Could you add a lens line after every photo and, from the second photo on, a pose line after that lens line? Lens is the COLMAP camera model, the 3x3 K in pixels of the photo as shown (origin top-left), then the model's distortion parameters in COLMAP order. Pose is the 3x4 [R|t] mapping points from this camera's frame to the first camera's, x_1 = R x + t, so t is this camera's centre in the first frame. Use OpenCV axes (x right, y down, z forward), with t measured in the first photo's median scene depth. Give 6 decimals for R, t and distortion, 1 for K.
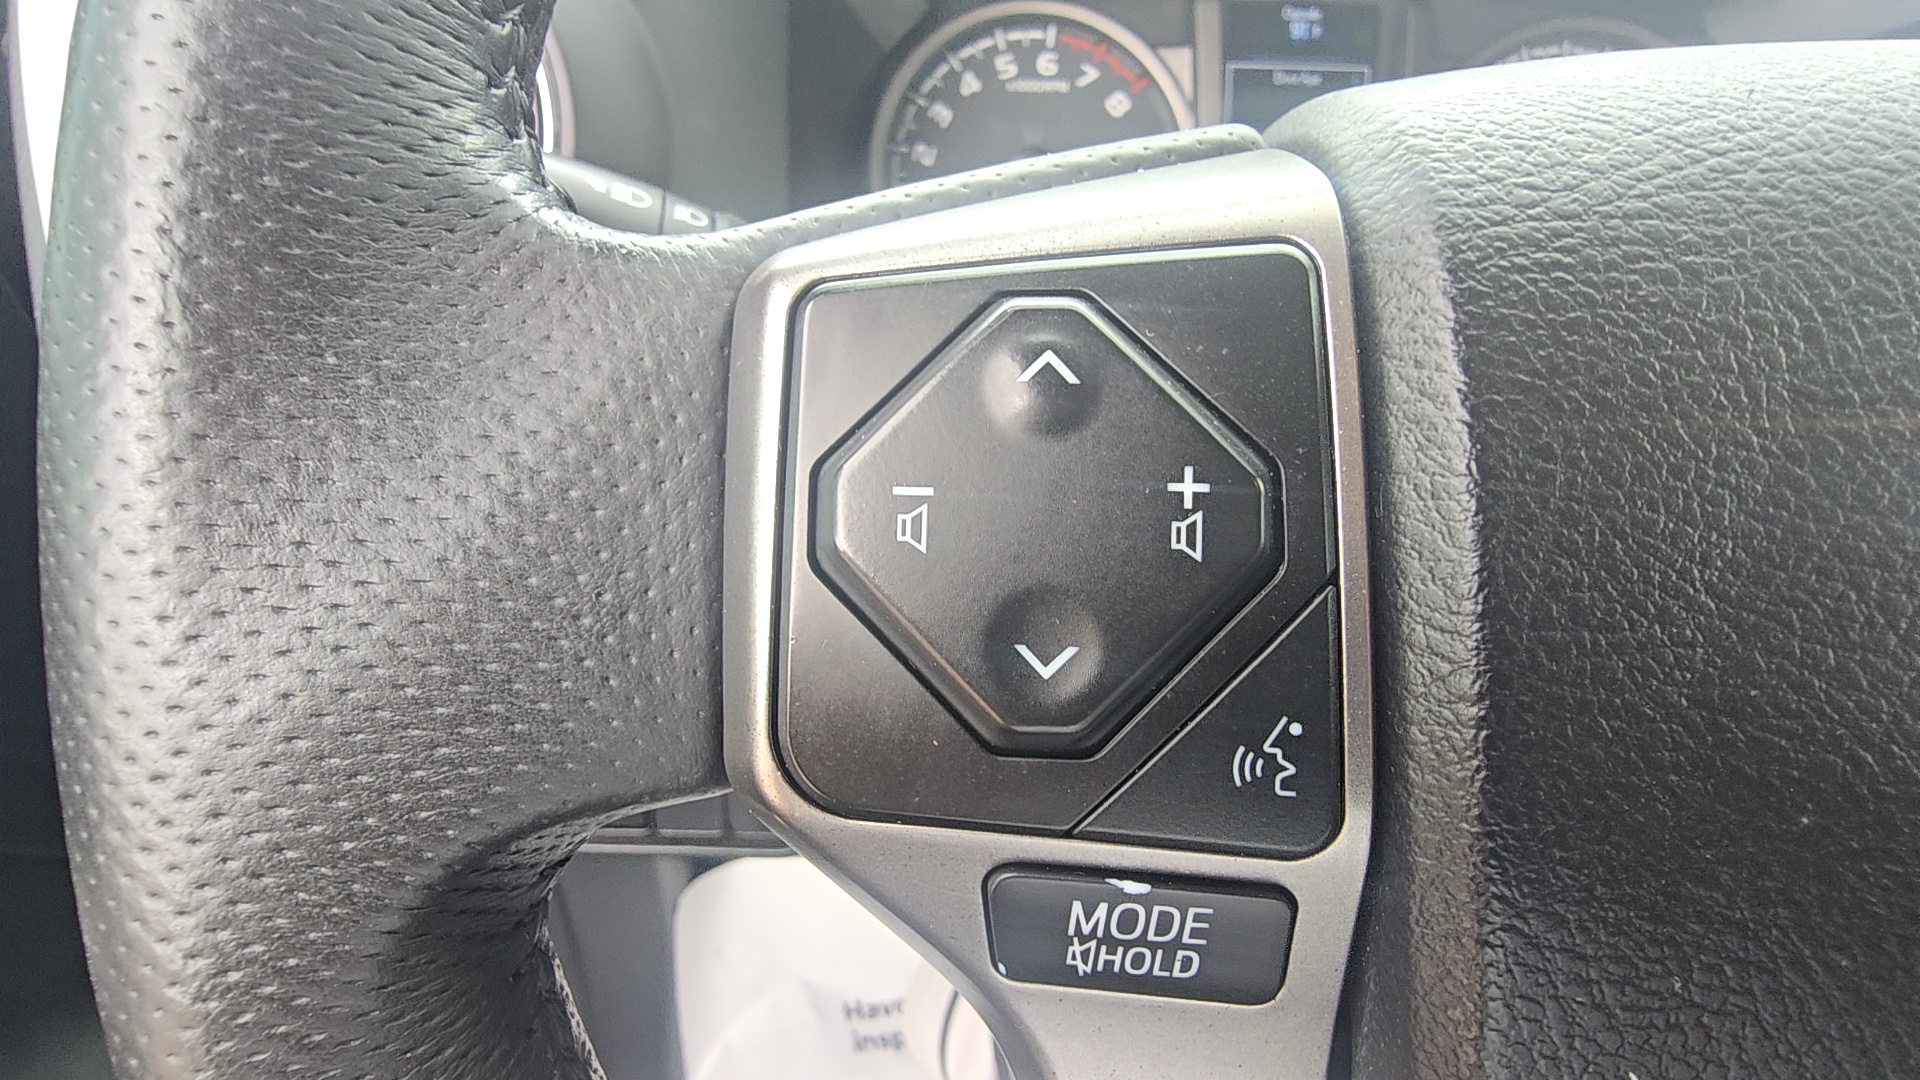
lens RADIAL K [[964.1, 0, 955.3], [0, 964.1, 552.6], [0, 0, 1]] dist [0.000266, -0.001122]
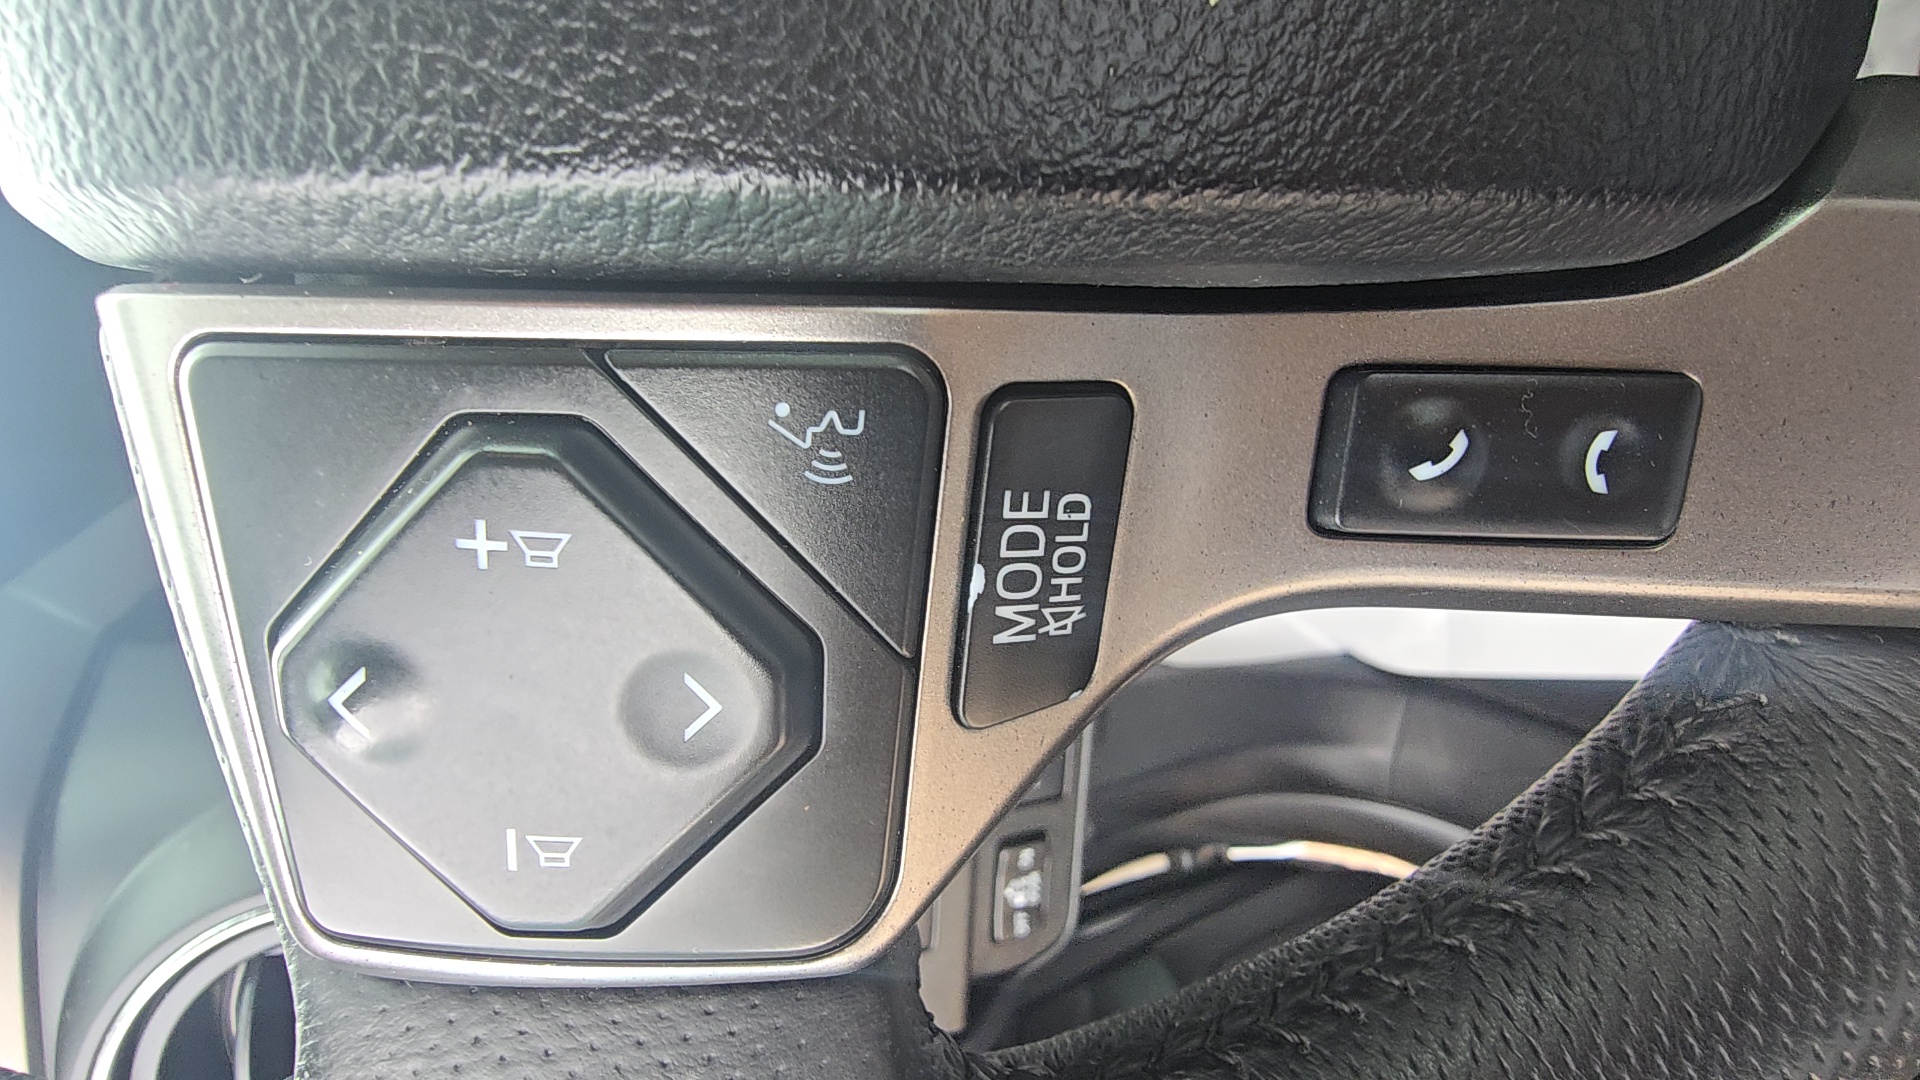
lens RADIAL K [[964.1, 0, 946.2], [0, 964.1, 533.1], [0, 0, 1]] dist [0.000266, -0.001122]
pose [[0.017807, -0.979703, -0.199664, 0.398809], [0.995518, -0.001177, 0.094561, 0.234134], [-0.092876, -0.200453, 0.975291, 0.157312]]
